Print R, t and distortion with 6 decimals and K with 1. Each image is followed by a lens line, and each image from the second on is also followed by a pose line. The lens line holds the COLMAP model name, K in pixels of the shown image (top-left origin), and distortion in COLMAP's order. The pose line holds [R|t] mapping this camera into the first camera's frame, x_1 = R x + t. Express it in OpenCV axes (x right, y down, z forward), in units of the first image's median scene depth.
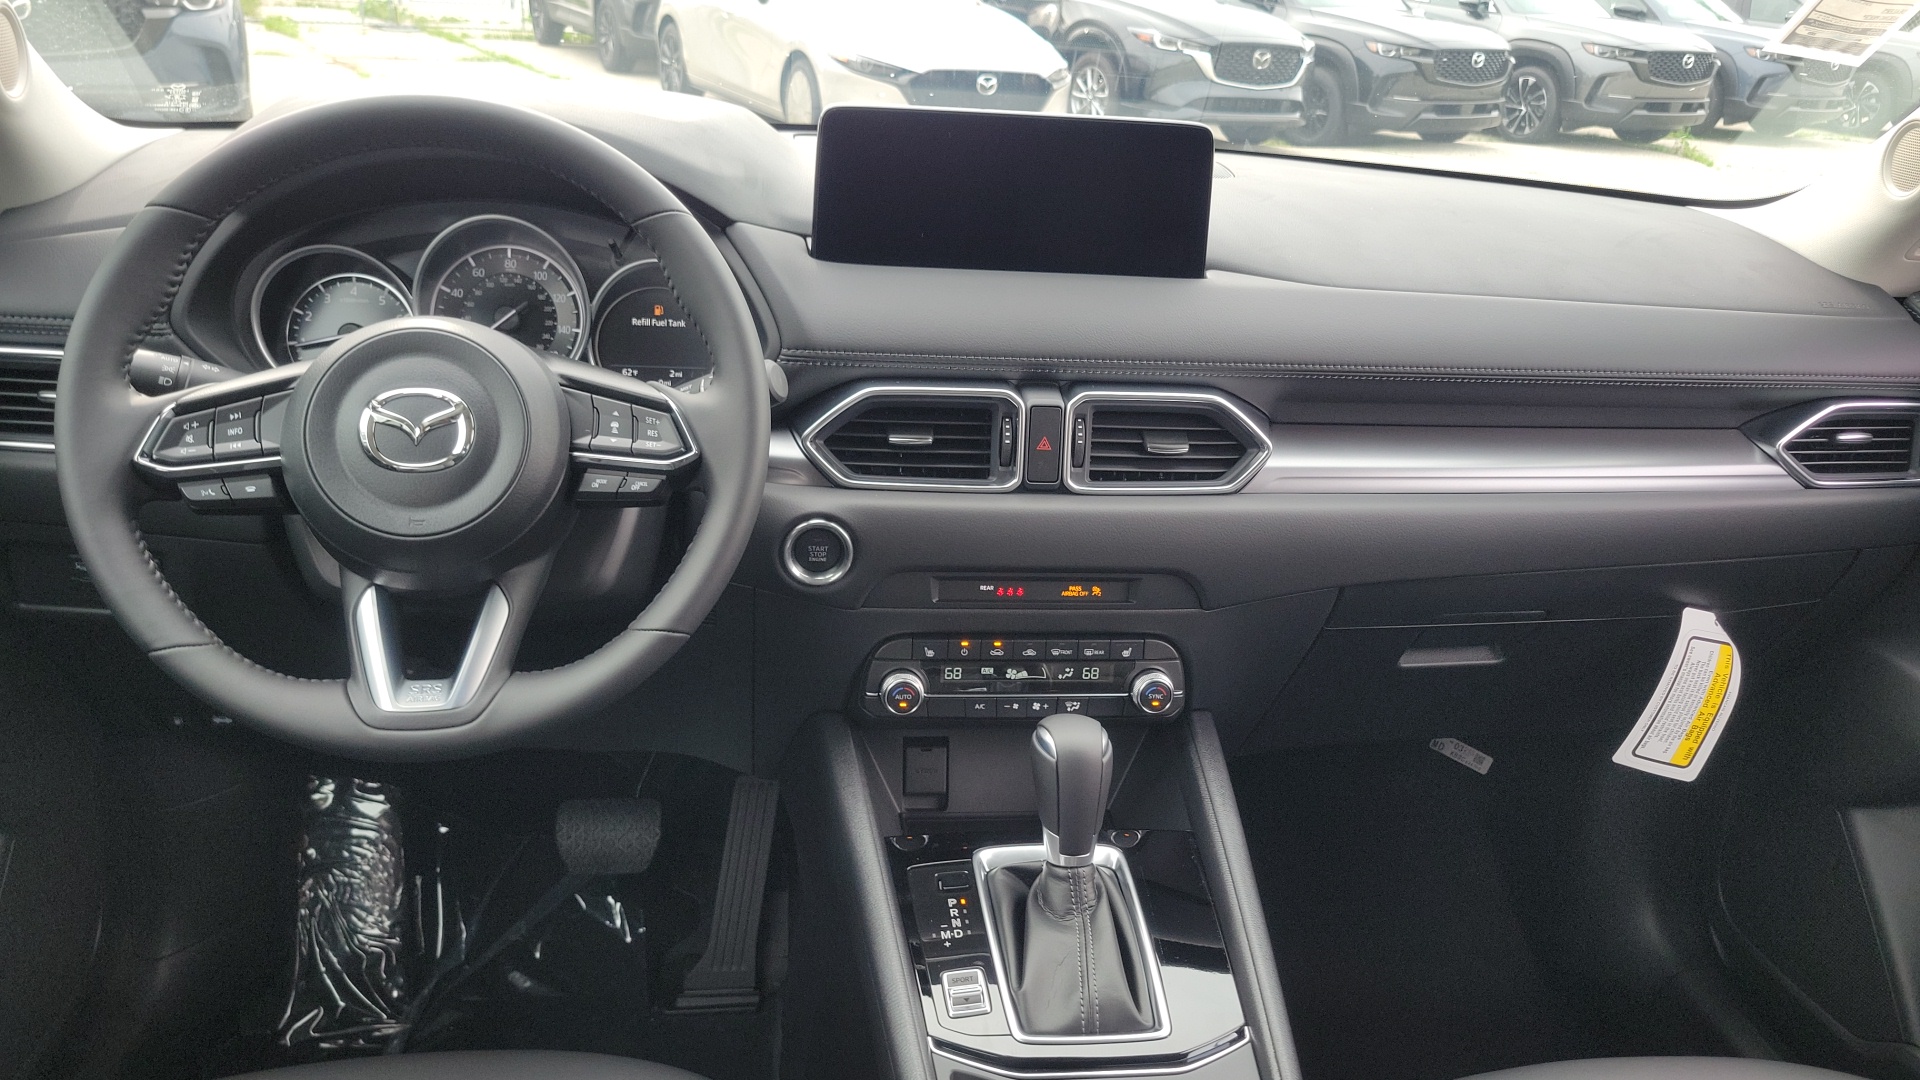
lens RADIAL K [[1467.9, 0, 984.3], [0, 1467.9, 530.1], [0, 0, 1]] dist [0.020355, -0.014315]
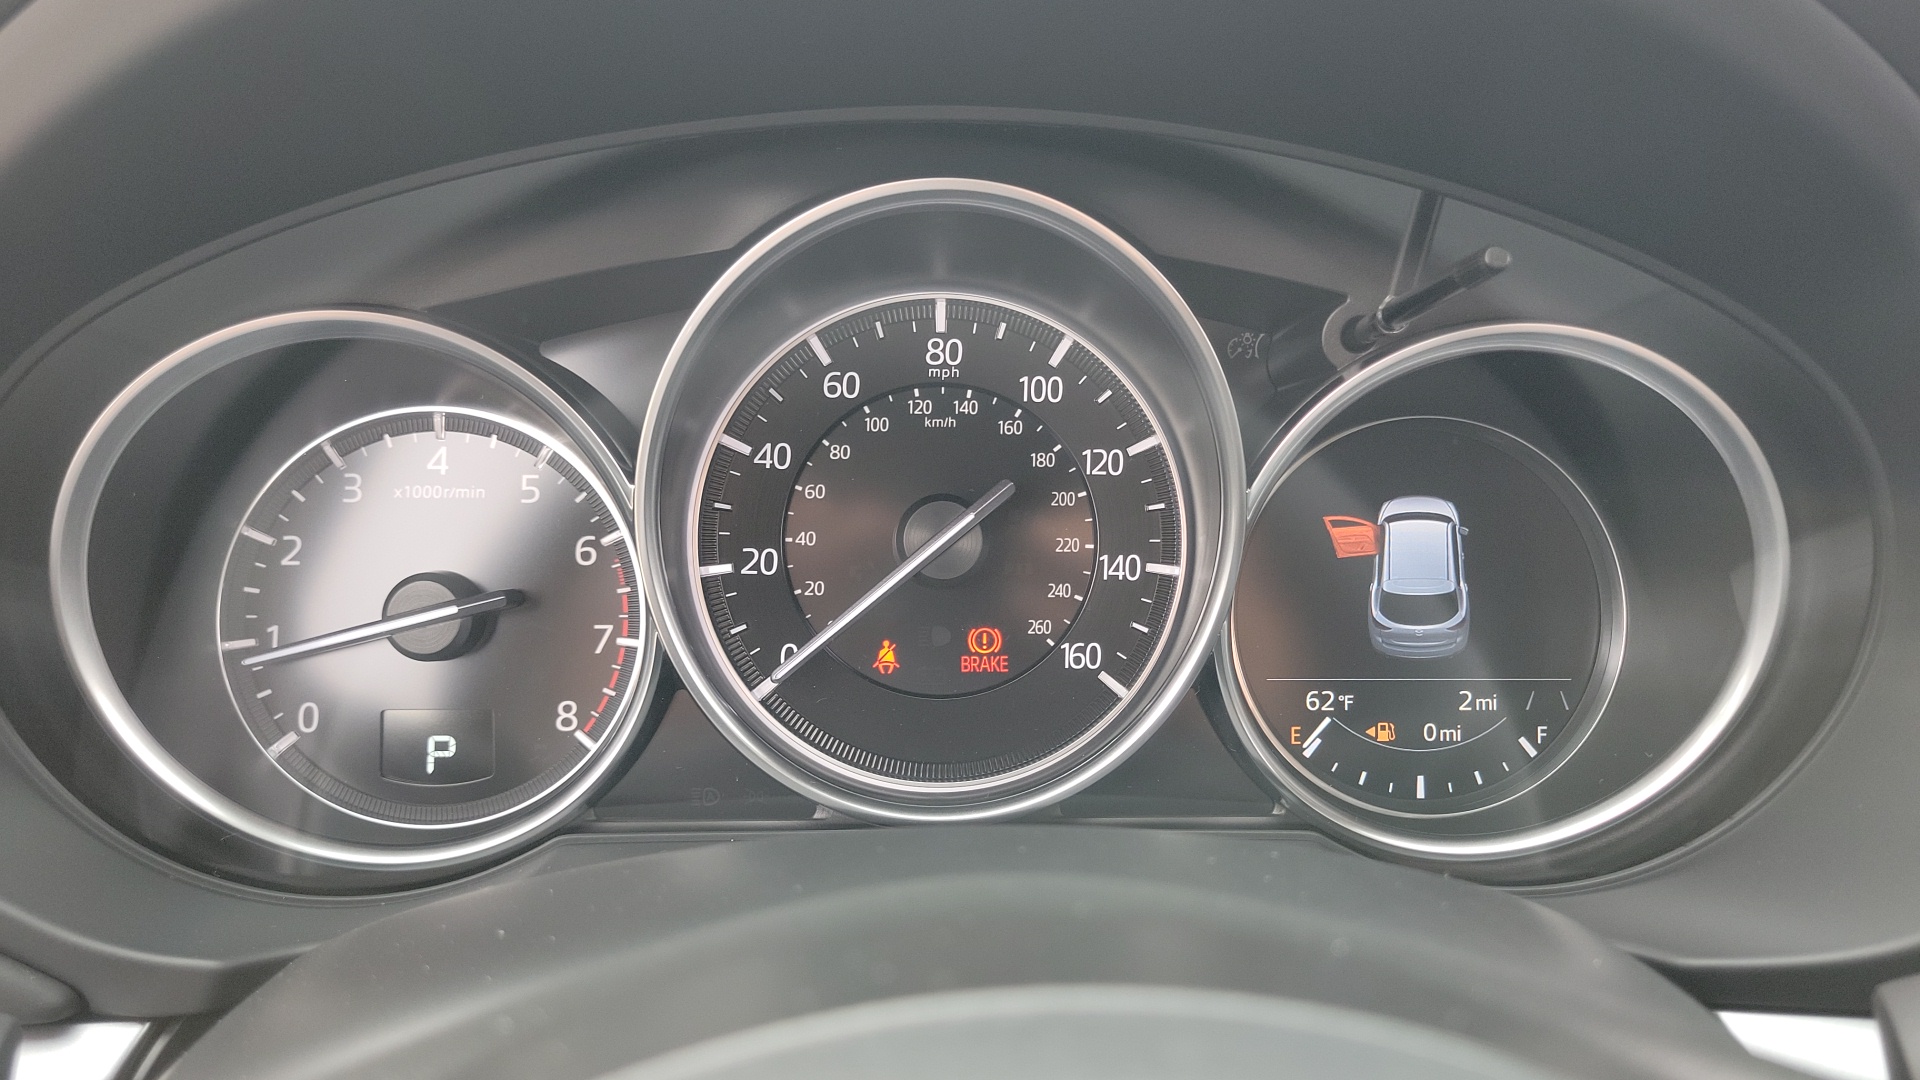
lens RADIAL K [[1467.9, 0, 965.6], [0, 1467.9, 535.7], [0, 0, 1]] dist [0.020355, -0.014315]
pose [[0.995265, -0.011923, -0.096466, -0.299000], [0.011578, 0.999924, -0.004132, -0.147268], [0.096508, 0.002996, 0.995328, 0.727375]]
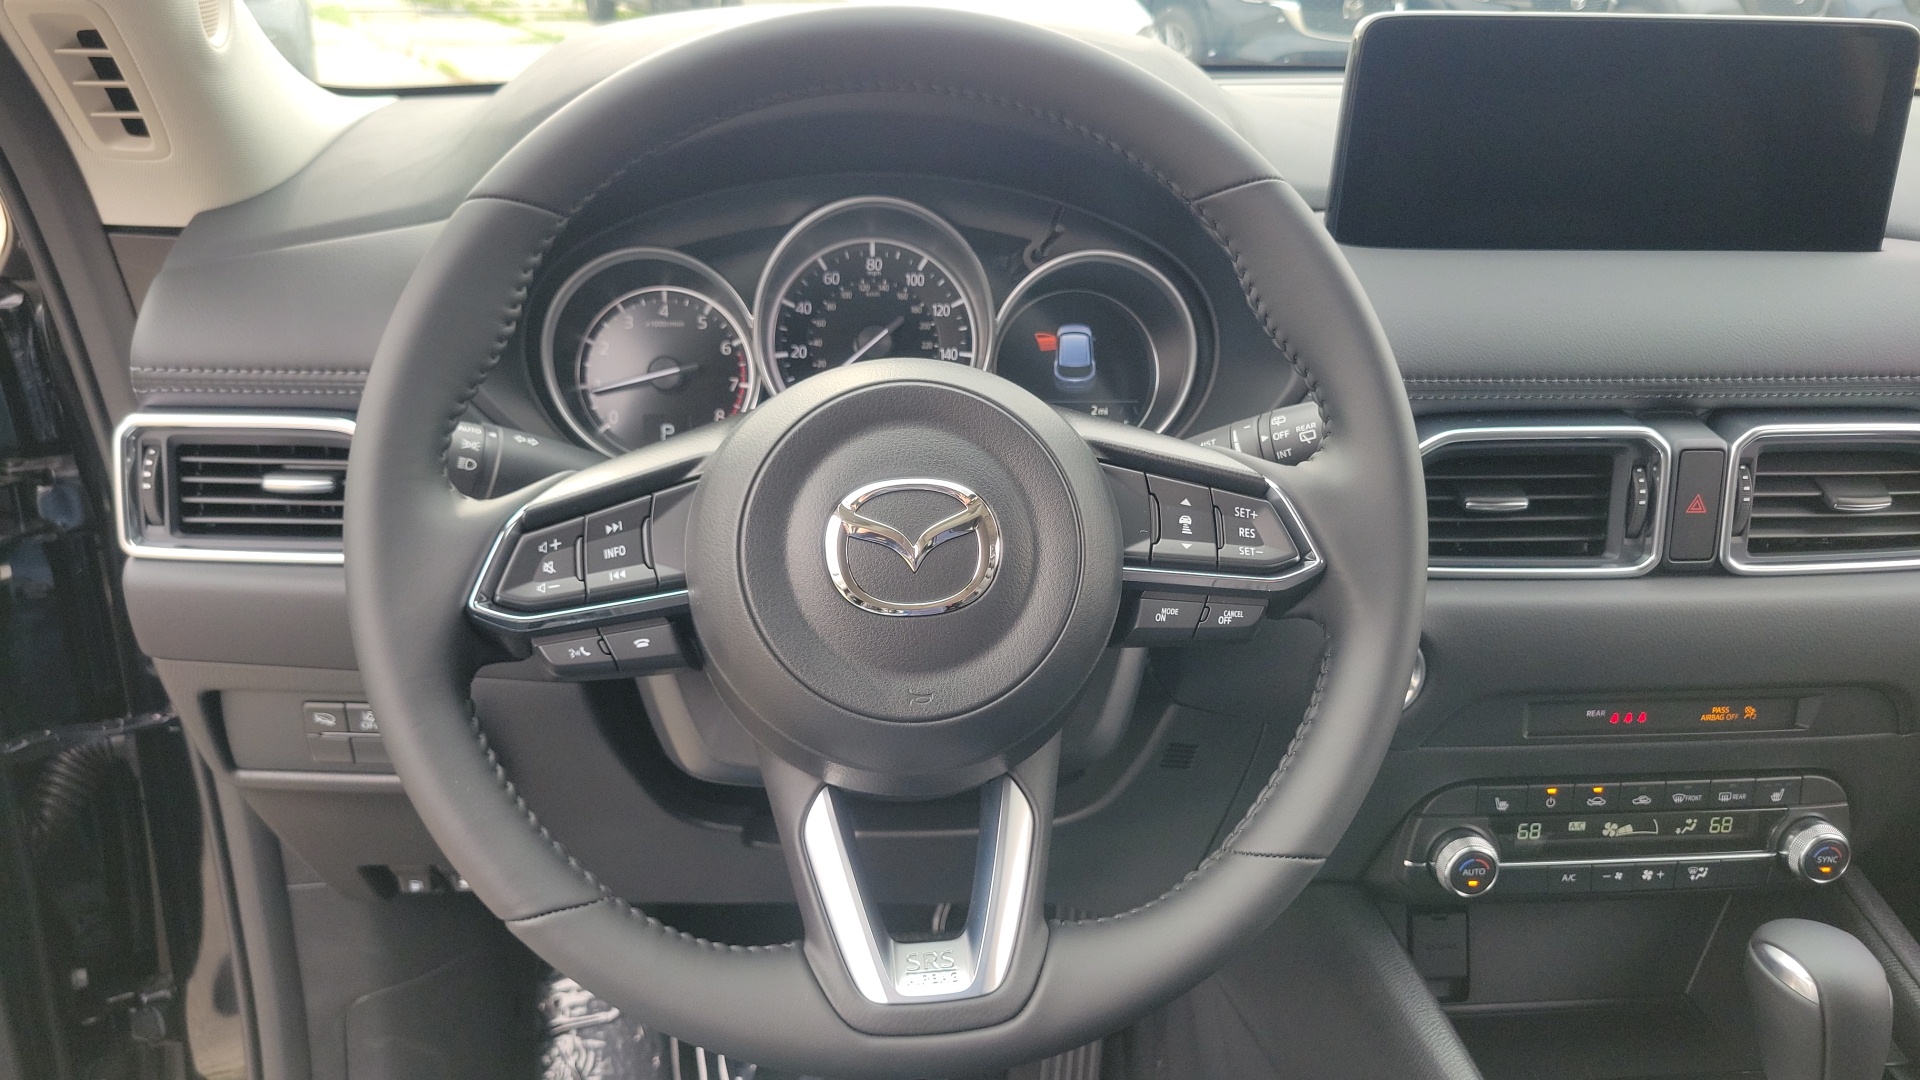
lens RADIAL K [[1467.9, 0, 954.2], [0, 1467.9, 514.9], [0, 0, 1]] dist [0.020355, -0.014315]
pose [[0.998756, -0.025713, -0.042714, -0.264204], [0.026134, 0.999615, 0.009339, -0.067228], [0.042457, -0.010443, 0.999044, 0.296790]]
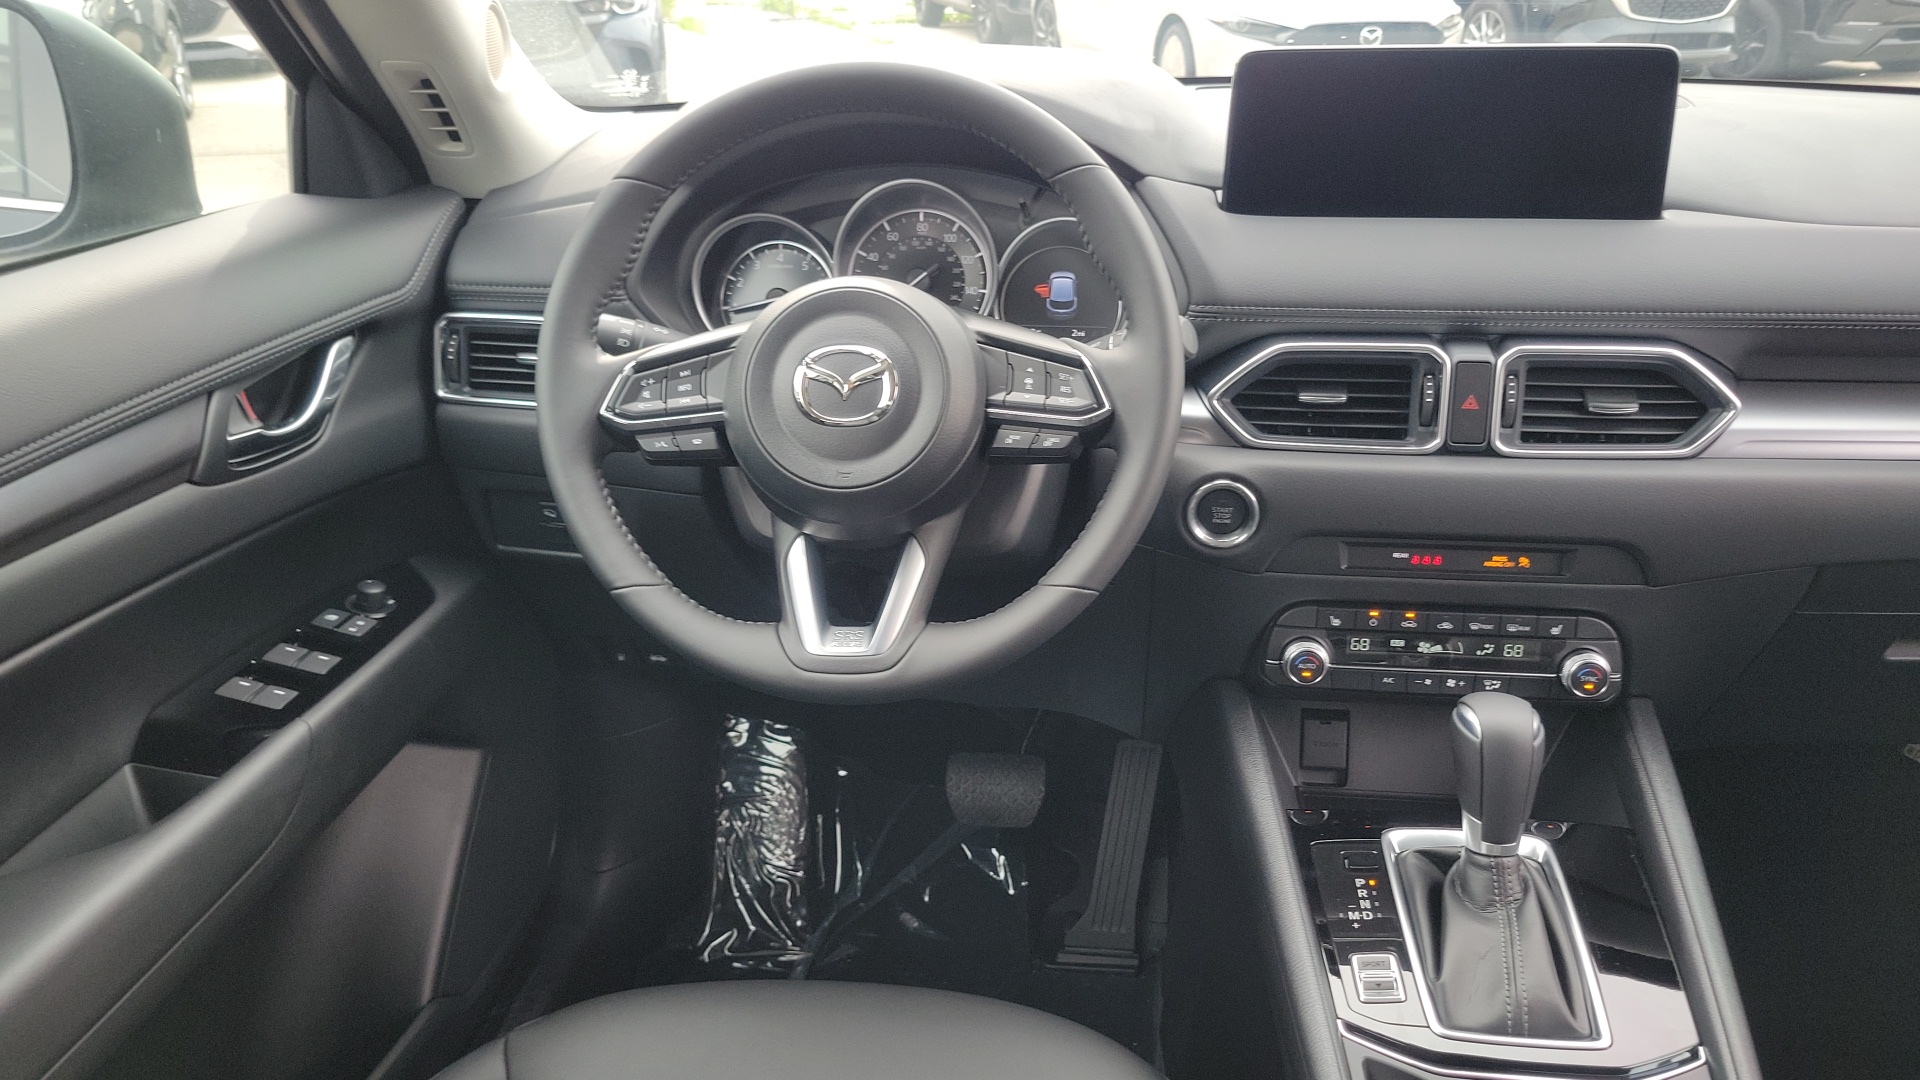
lens RADIAL K [[1467.9, 0, 961.7], [0, 1467.9, 533.9], [0, 0, 1]] dist [0.020355, -0.014315]
pose [[0.966817, 0.023917, -0.254347, -0.030863], [-0.018302, 0.999534, 0.024420, 0.007530], [0.254813, -0.018954, 0.966805, 0.012755]]
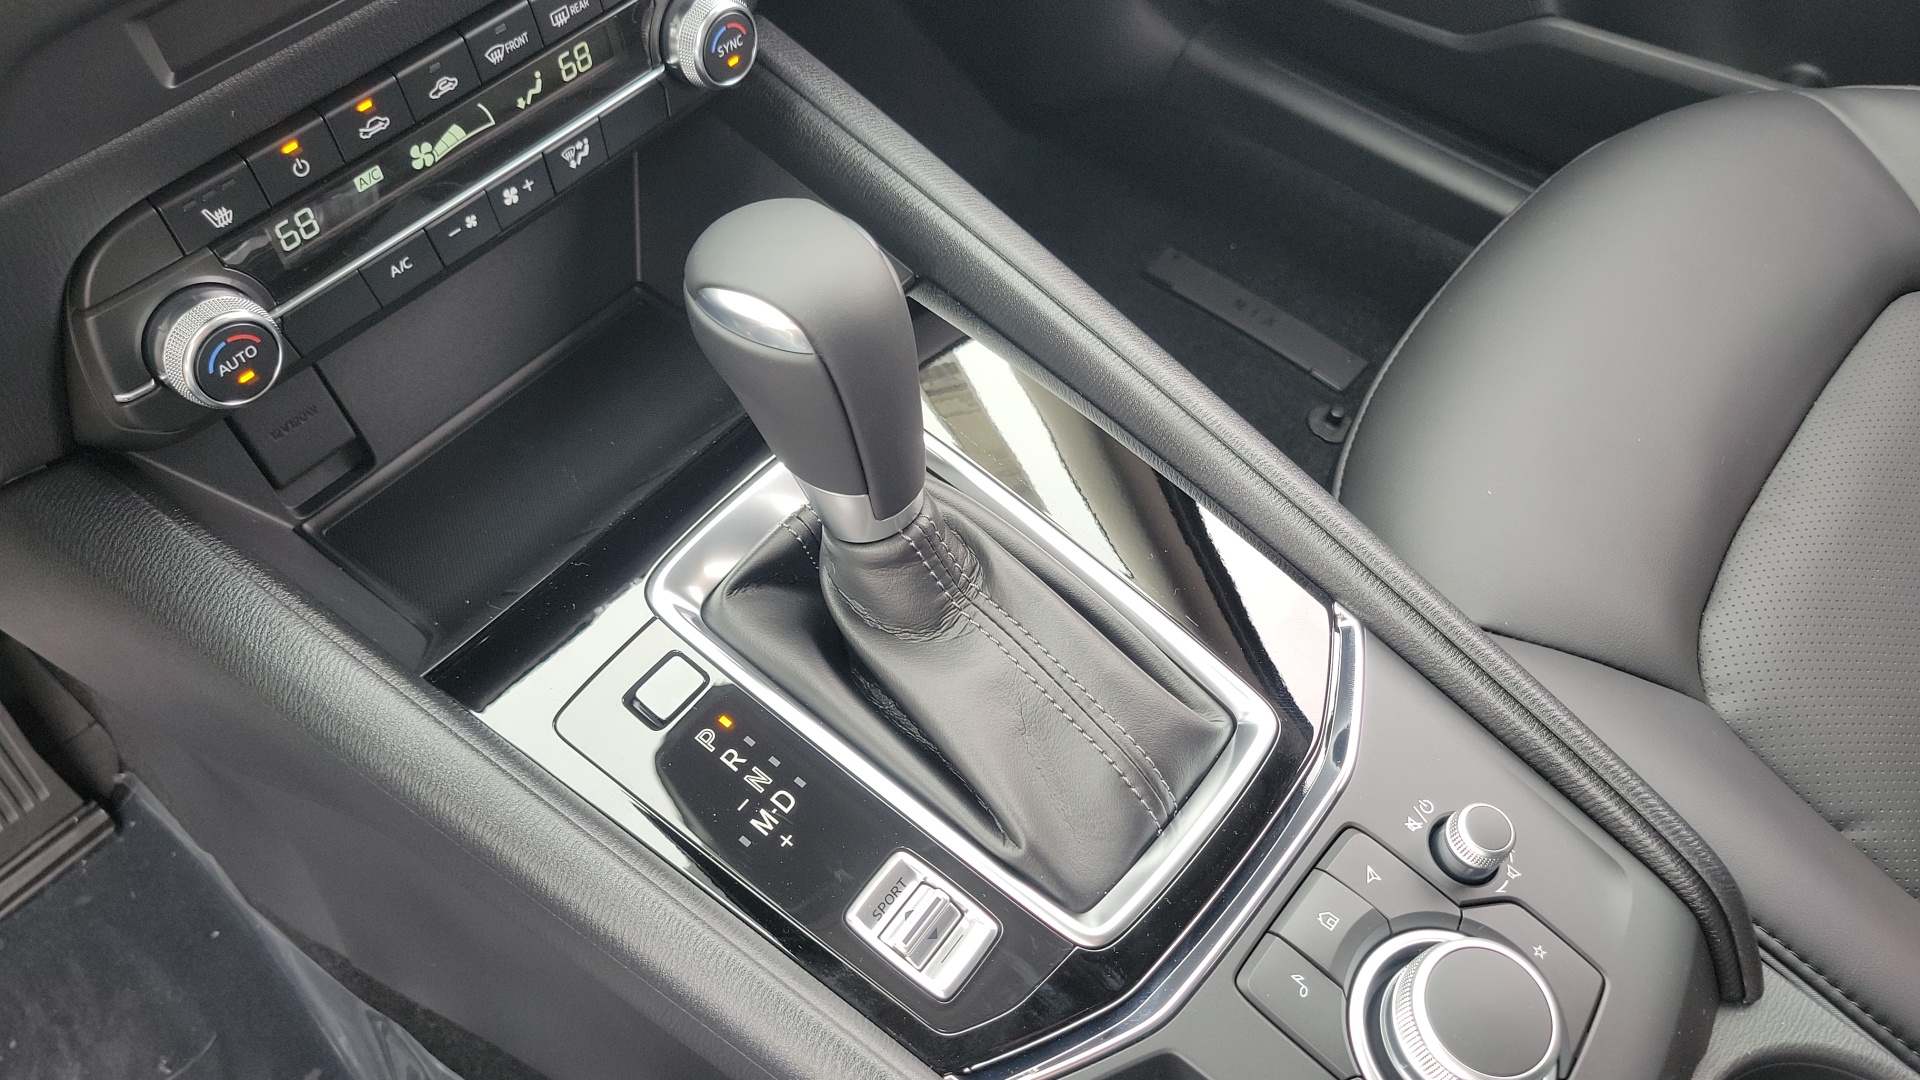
lens RADIAL K [[1467.9, 0, 936.0], [0, 1467.9, 561.2], [0, 0, 1]] dist [0.020355, -0.014315]
pose [[0.736505, -0.577357, 0.352447, -0.085334], [0.273349, 0.730634, 0.625663, -0.034718], [-0.618741, -0.364463, 0.695935, 0.607511]]
